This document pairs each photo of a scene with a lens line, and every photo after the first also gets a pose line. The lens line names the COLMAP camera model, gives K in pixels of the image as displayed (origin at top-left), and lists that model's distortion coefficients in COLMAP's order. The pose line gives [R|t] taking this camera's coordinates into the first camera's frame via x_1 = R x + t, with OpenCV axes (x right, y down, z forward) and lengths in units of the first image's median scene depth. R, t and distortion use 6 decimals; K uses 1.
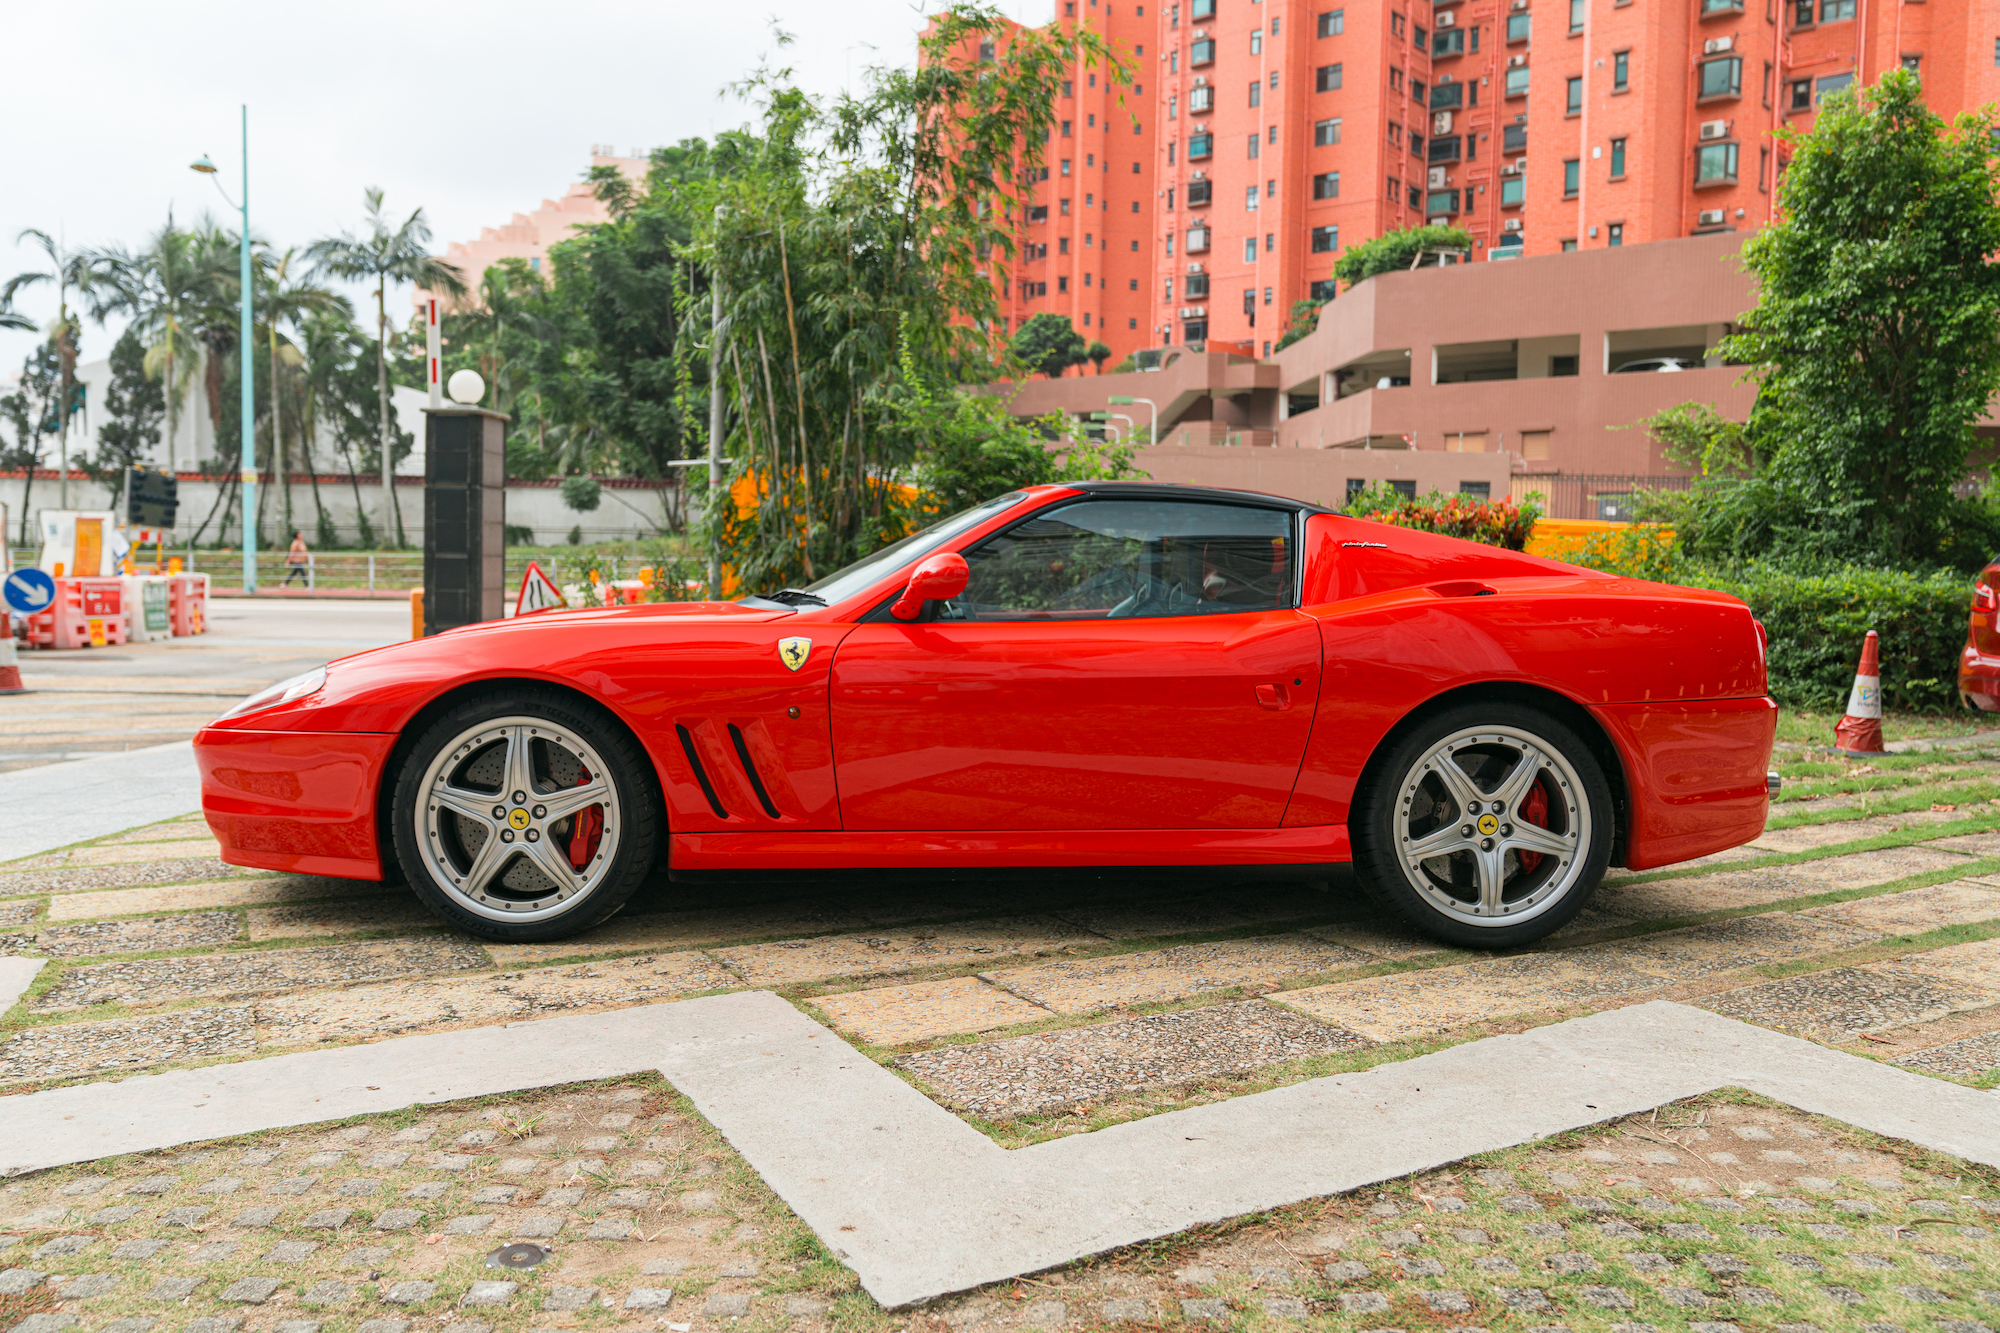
lens RADIAL K [[1450.7, 0, 999.9], [0, 1450.7, 618.9], [0, 0, 1]] dist [-0.021605, 0.004376]
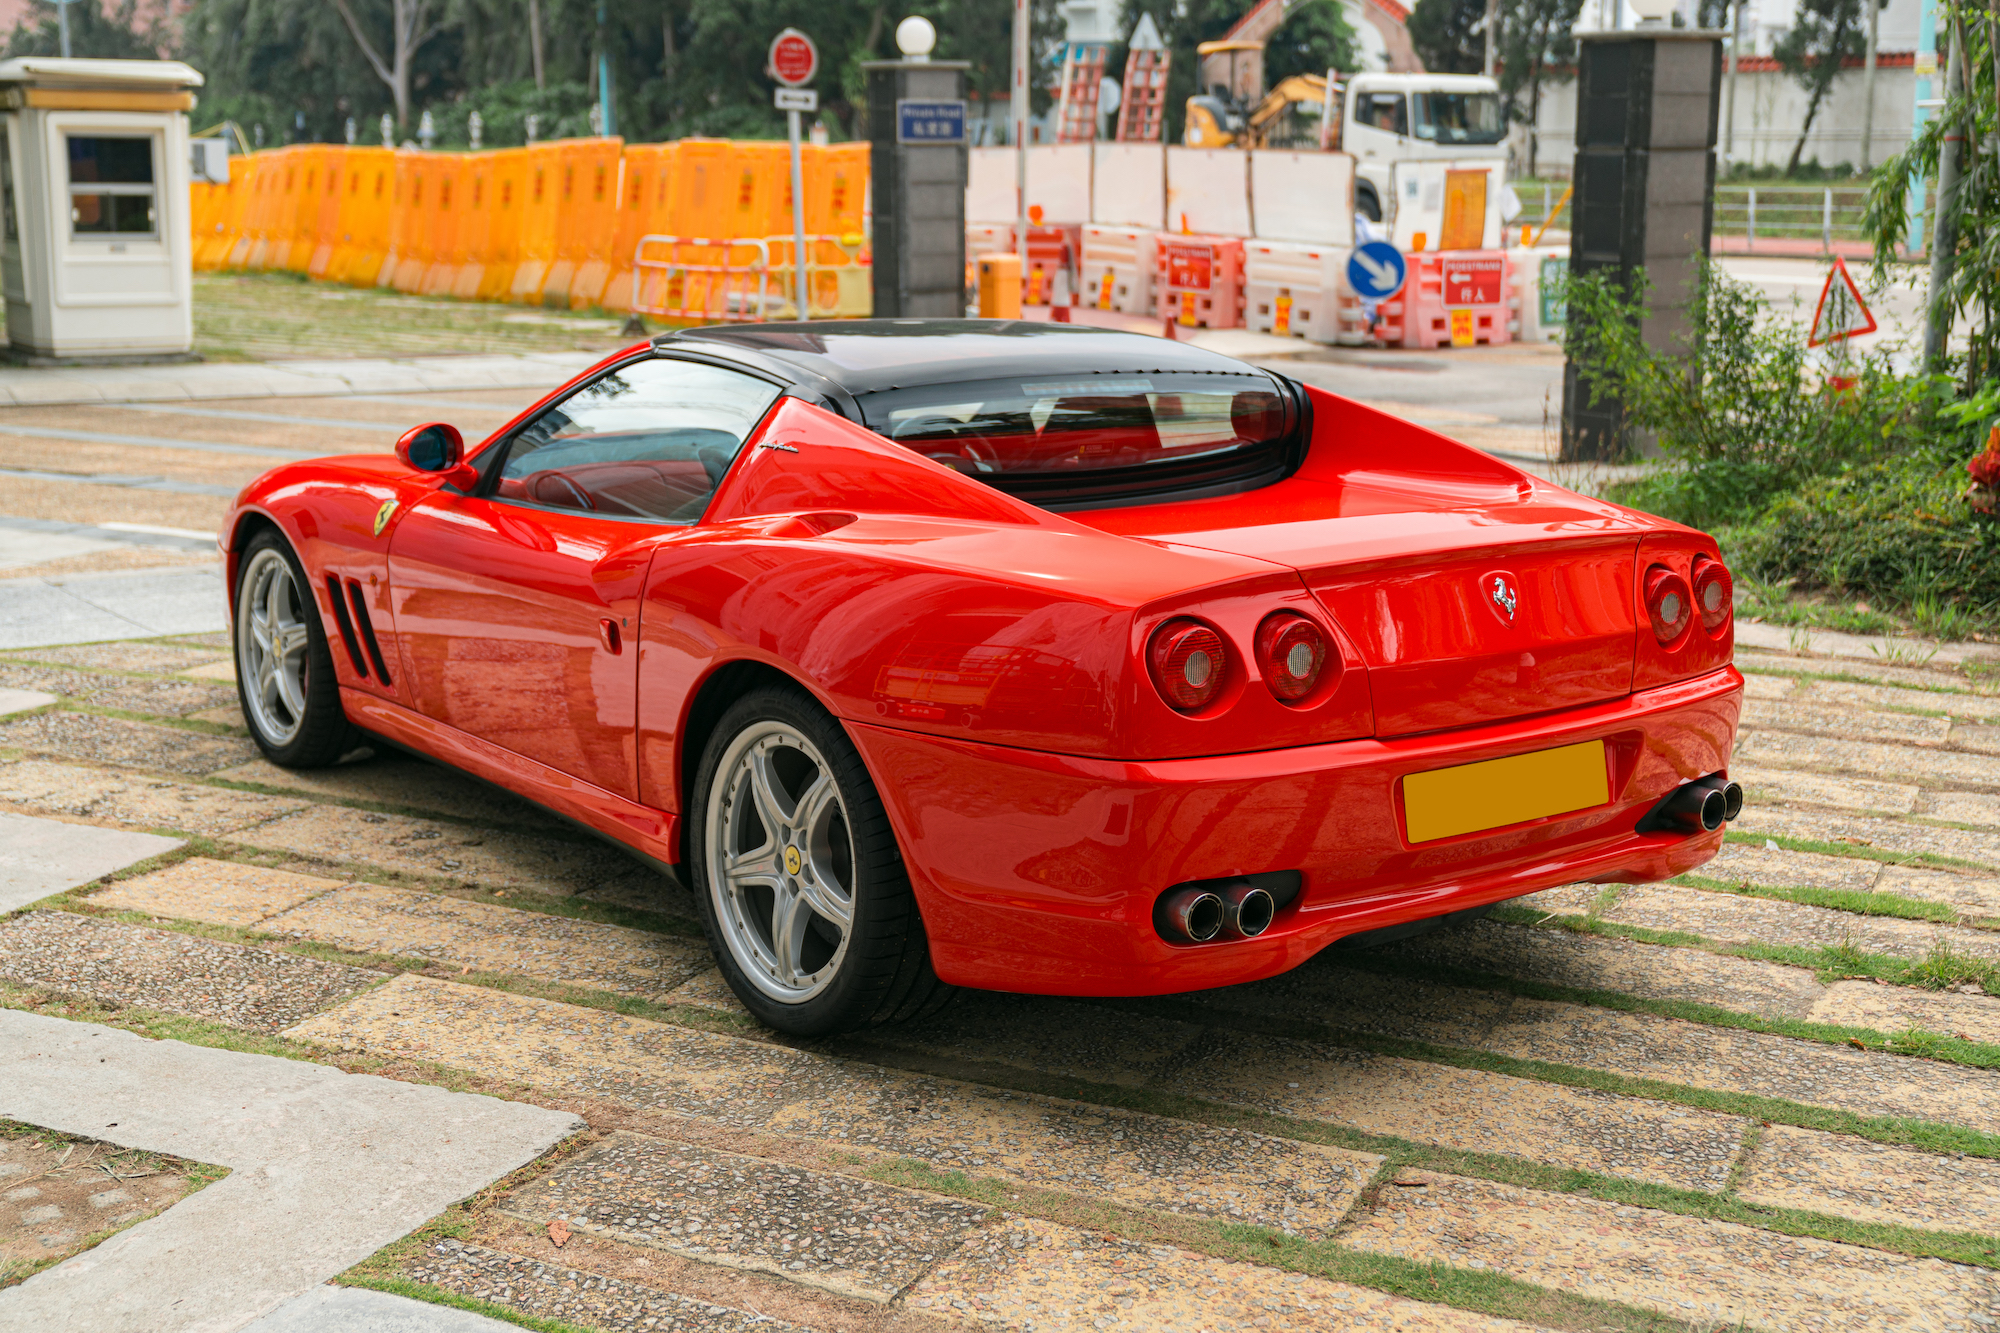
lens RADIAL K [[2403.0, 0, 1000.0], [0, 2403.0, 666.5], [0, 0, 1]] dist [0.018422, -0.004073]
pose [[0.579929, 0.156886, -0.799418, 0.265675], [-0.023879, 0.984134, 0.175814, -0.032456], [0.814317, -0.082871, 0.574474, 0.082786]]
